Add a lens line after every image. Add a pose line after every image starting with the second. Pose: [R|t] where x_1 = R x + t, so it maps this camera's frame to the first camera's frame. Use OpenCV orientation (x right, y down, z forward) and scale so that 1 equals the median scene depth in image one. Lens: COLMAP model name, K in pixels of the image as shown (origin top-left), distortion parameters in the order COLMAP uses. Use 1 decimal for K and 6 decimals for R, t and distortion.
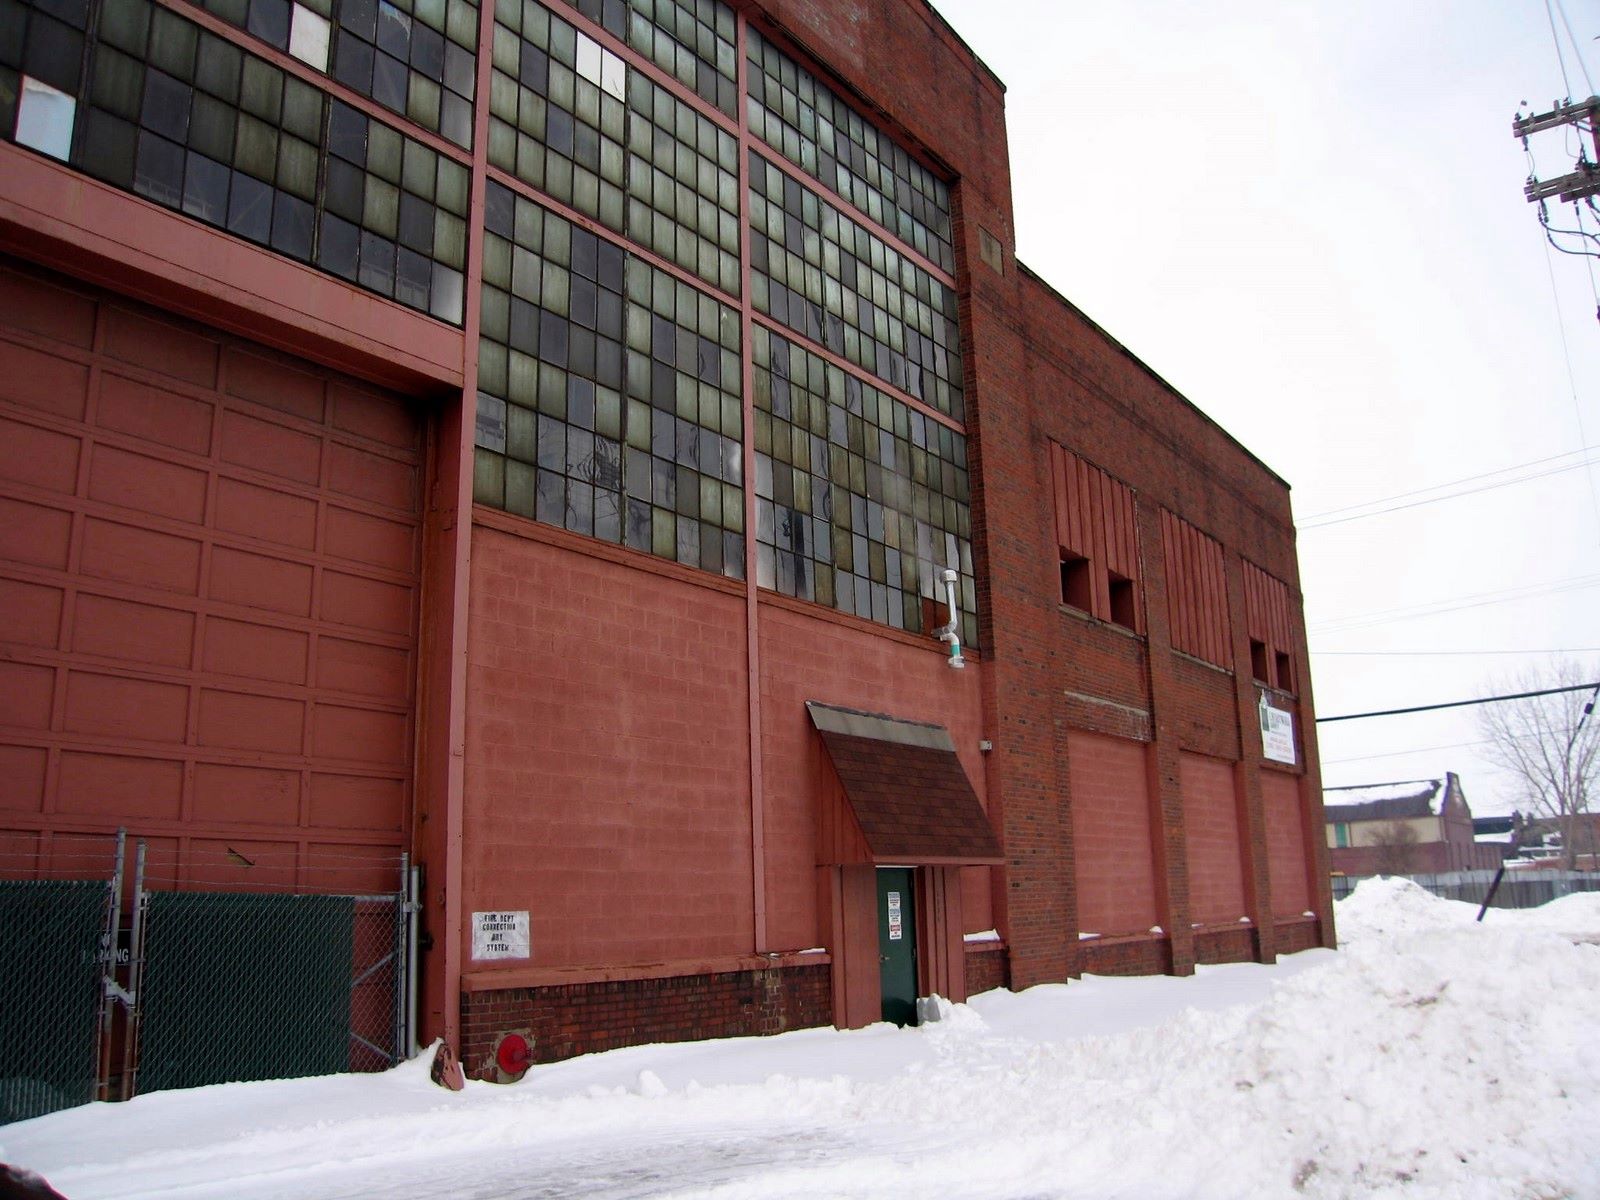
lens RADIAL K [[1314.9, 0, 787.4], [0, 1314.9, 598.5], [0, 0, 1]] dist [-0.146129, 0.114300]
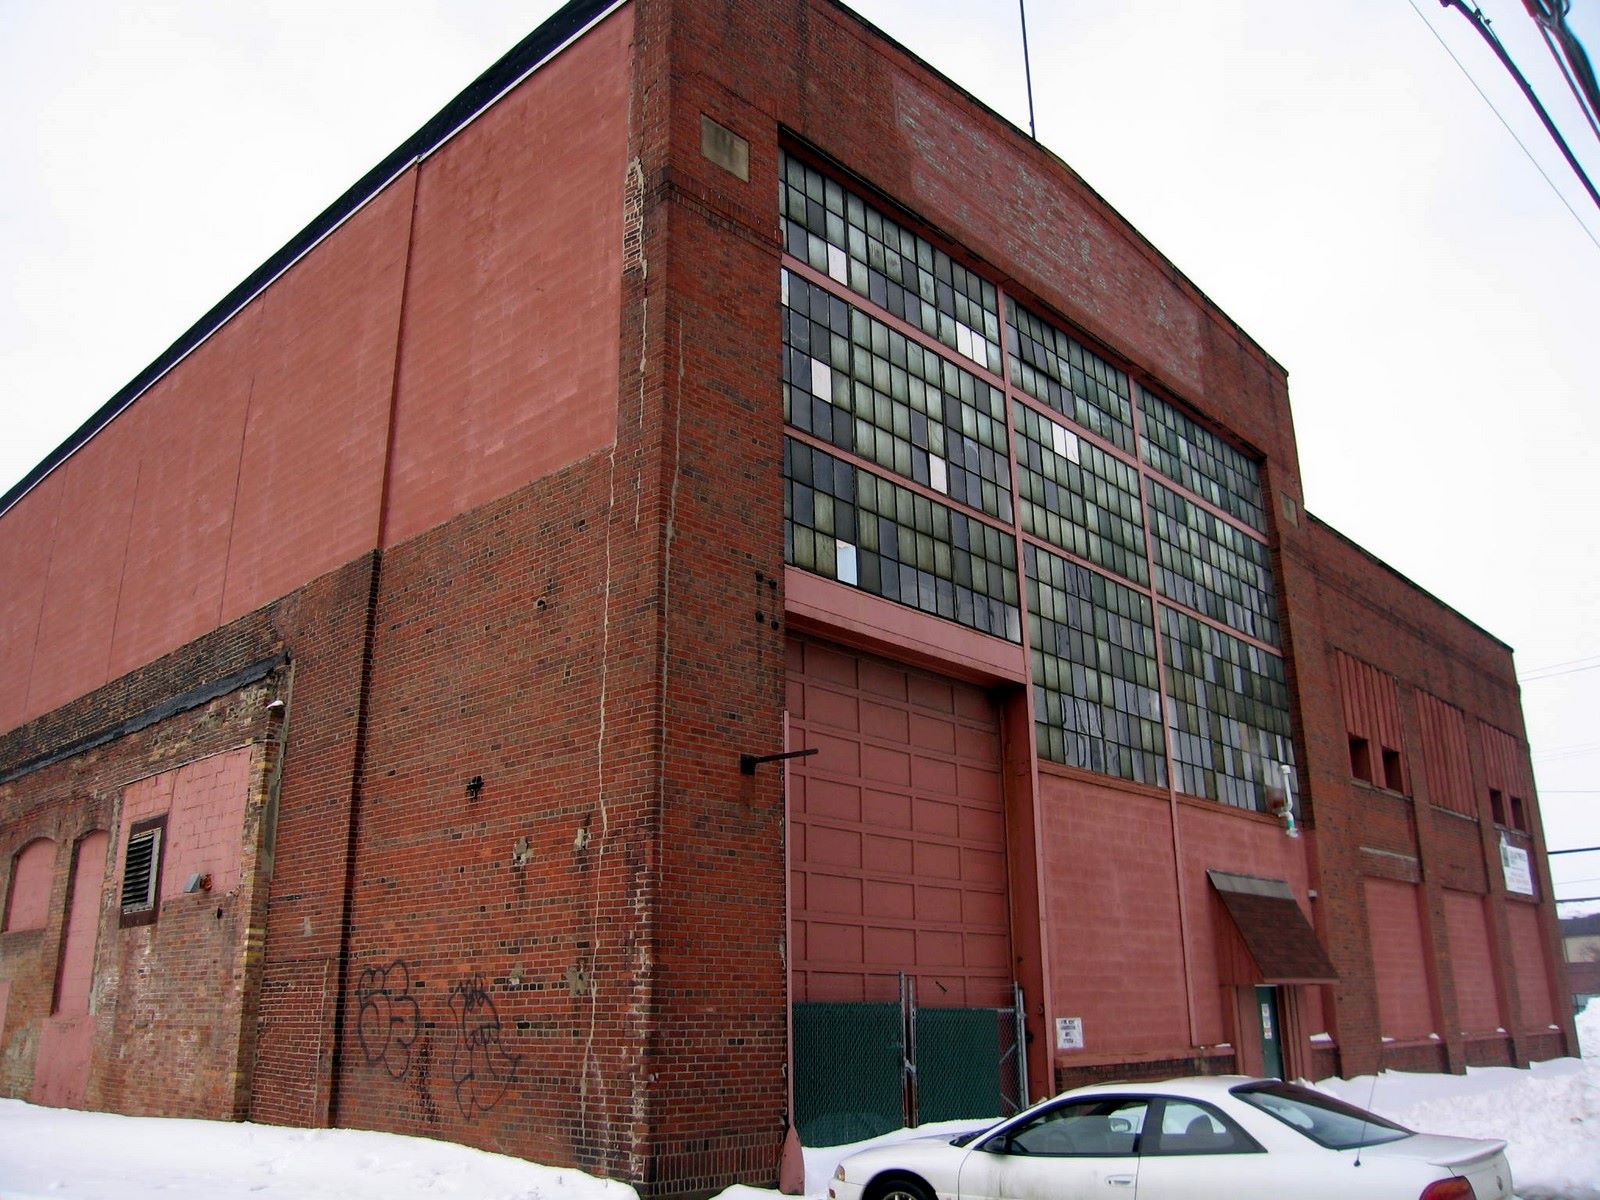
lens RADIAL K [[1314.9, 0, 787.4], [0, 1314.9, 598.5], [0, 0, 1]] dist [-0.146129, 0.114300]
pose [[0.992194, -0.022941, -0.122574, -0.253991], [0.012707, 0.996416, -0.083626, -0.101884], [0.124053, 0.081415, 0.988930, -0.461051]]
